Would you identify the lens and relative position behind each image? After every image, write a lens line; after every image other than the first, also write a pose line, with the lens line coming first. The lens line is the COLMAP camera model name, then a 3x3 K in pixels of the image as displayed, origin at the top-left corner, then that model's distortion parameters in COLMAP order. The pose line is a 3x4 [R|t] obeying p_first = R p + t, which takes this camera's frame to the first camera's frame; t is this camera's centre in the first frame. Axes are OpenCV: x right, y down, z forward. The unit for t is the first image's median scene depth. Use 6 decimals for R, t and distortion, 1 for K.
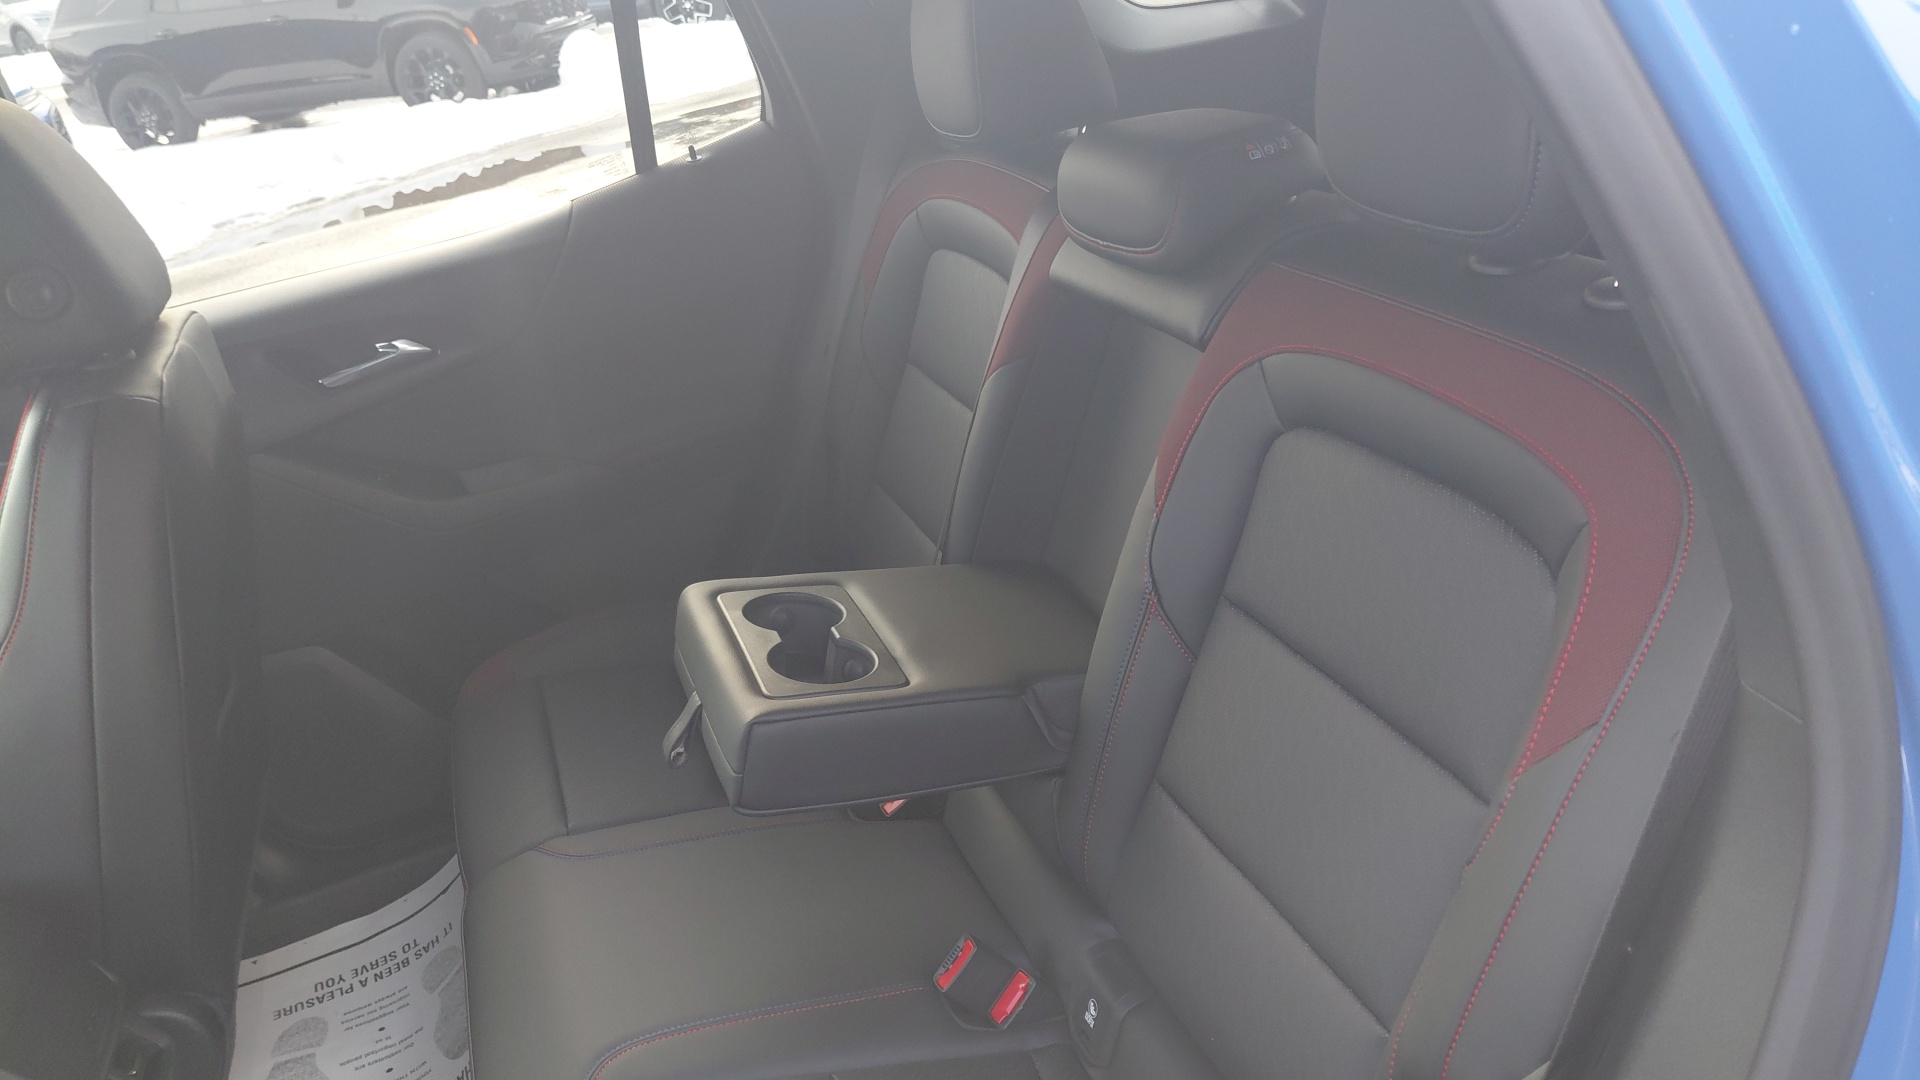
lens RADIAL K [[1394.1, 0, 960.0], [0, 1394.1, 540.0], [0, 0, 1]] dist [0.097107, -0.180794]
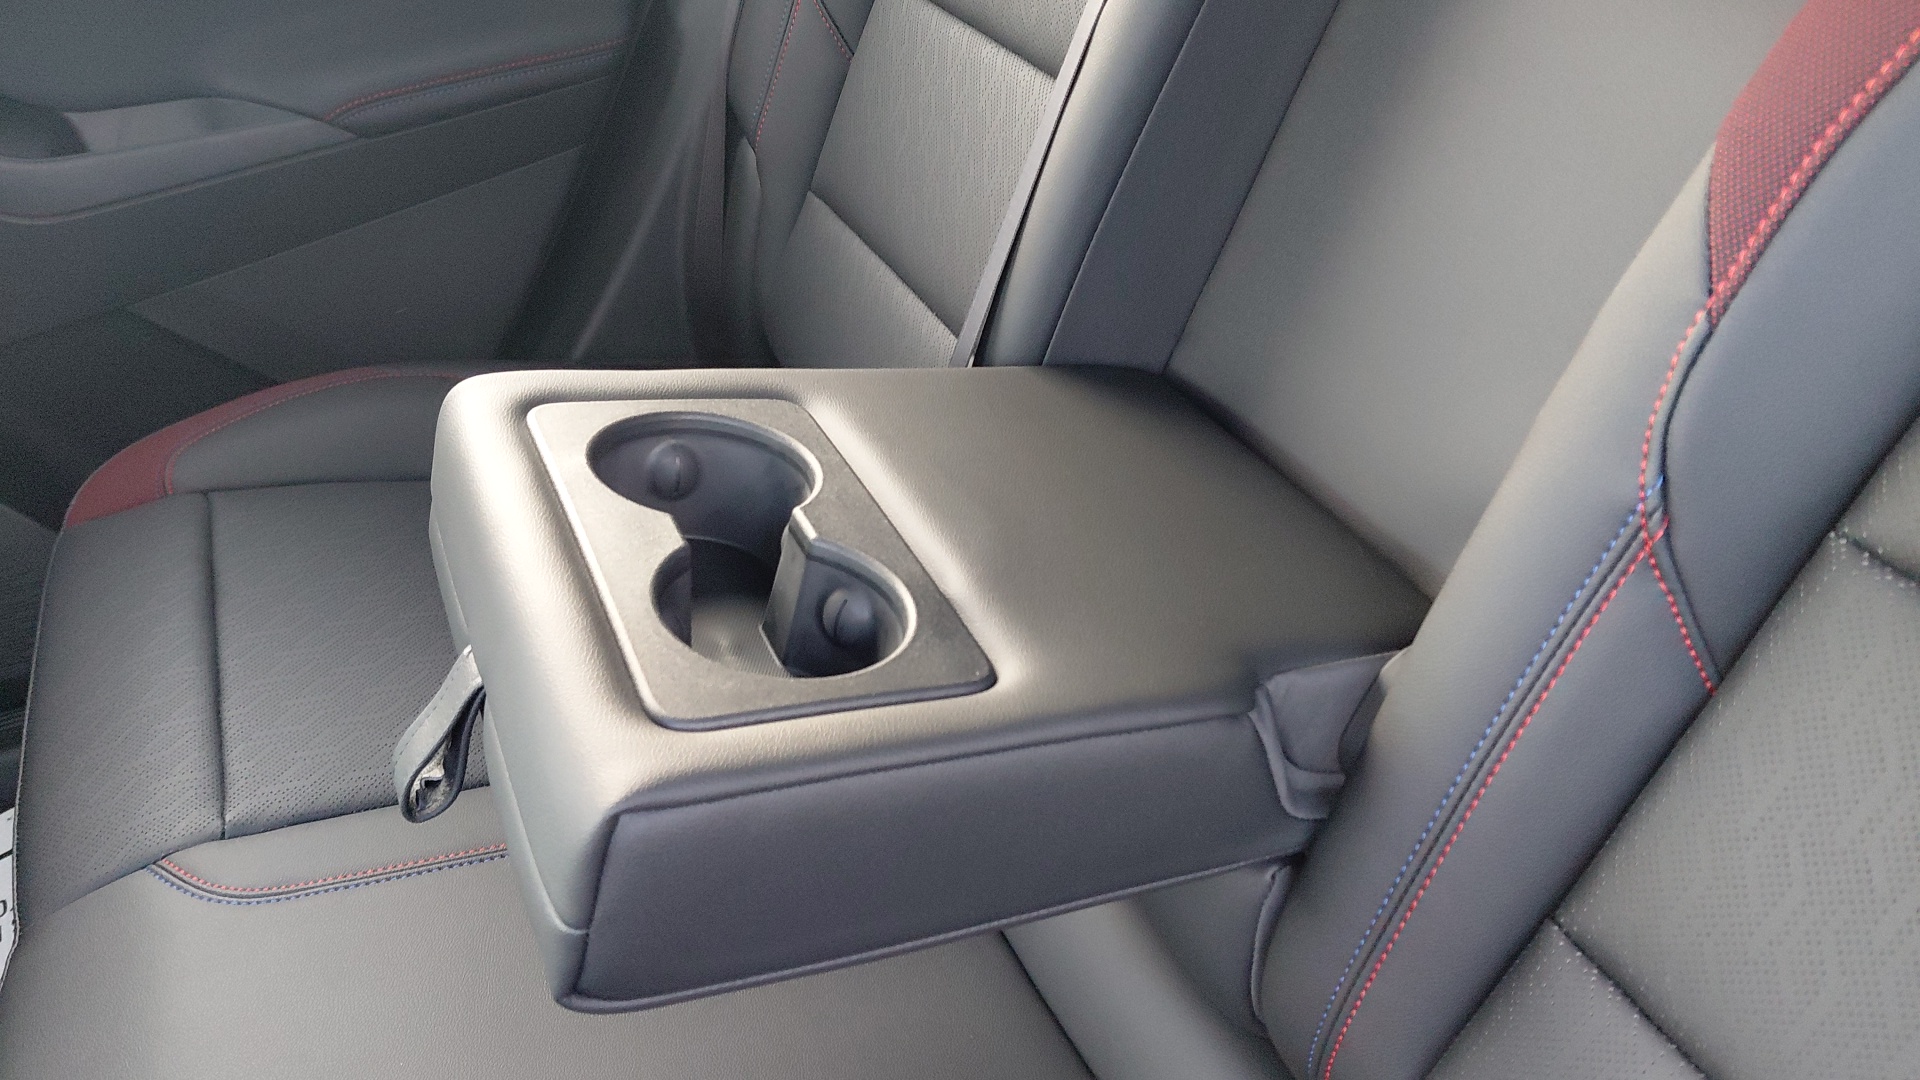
lens RADIAL K [[1394.1, 0, 960.0], [0, 1394.1, 540.0], [0, 0, 1]] dist [0.097107, -0.180794]
pose [[0.990129, 0.050980, 0.130556, -0.099232], [-0.073719, 0.981670, 0.175754, -0.009955], [-0.119203, -0.183643, 0.975739, 0.569100]]
